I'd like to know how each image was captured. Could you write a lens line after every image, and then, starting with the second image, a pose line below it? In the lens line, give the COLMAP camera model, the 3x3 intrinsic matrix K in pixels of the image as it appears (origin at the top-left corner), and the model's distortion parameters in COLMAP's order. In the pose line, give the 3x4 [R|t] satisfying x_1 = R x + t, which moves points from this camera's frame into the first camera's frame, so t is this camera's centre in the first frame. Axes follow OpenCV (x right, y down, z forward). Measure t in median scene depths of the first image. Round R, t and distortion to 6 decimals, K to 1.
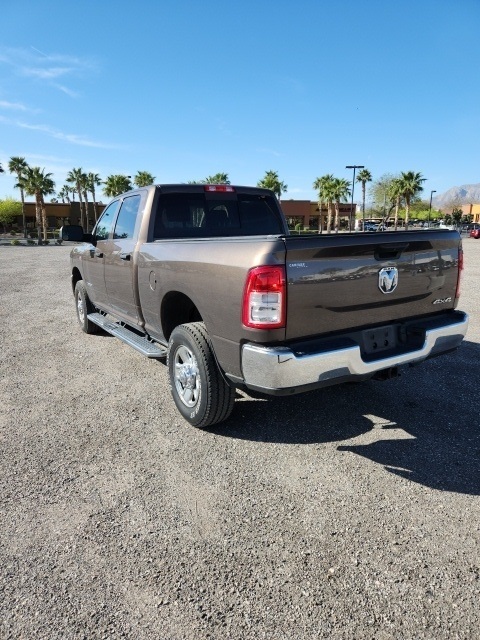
lens RADIAL K [[429.8, 0, 240.0], [0, 429.8, 320.0], [0, 0, 1]] dist [0.043611, -0.047165]
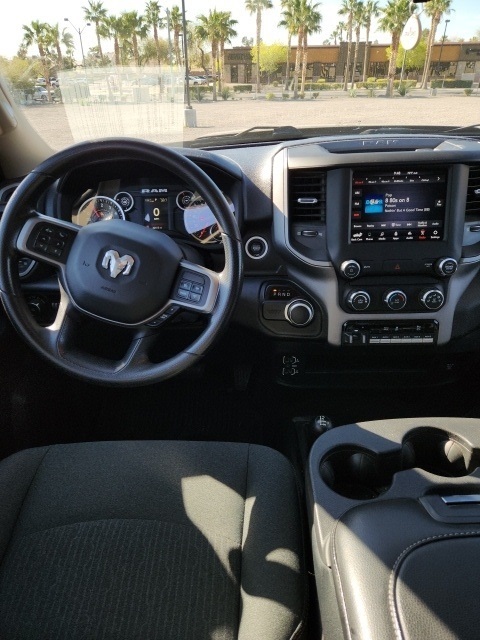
lens RADIAL K [[429.8, 0, 240.0], [0, 429.8, 320.0], [0, 0, 1]] dist [0.043611, -0.047165]
pose [[0.841966, 0.255529, -0.475182, -0.019000], [-0.102193, 0.940321, 0.324583, -0.025320], [0.529764, -0.224727, 0.817831, 0.112621]]
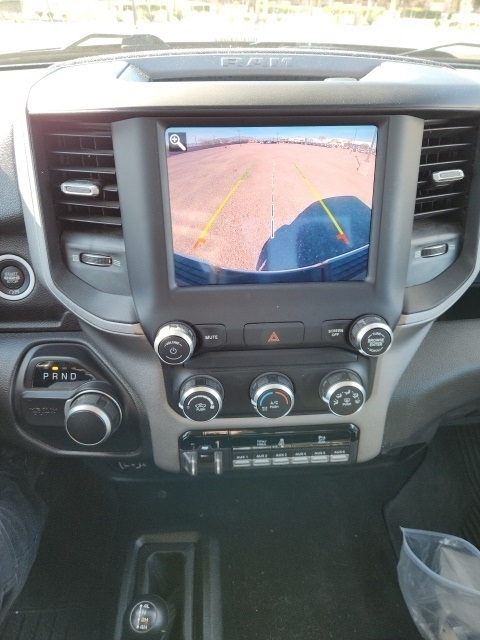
lens RADIAL K [[435.2, 0, 247.1], [0, 435.2, 322.5], [0, 0, 1]] dist [0.064419, -0.068024]
pose [[0.887724, 0.292880, -0.355201, -0.053896], [-0.123605, 0.894844, 0.428925, -0.053365], [0.443473, -0.336862, 0.830575, 0.485656]]
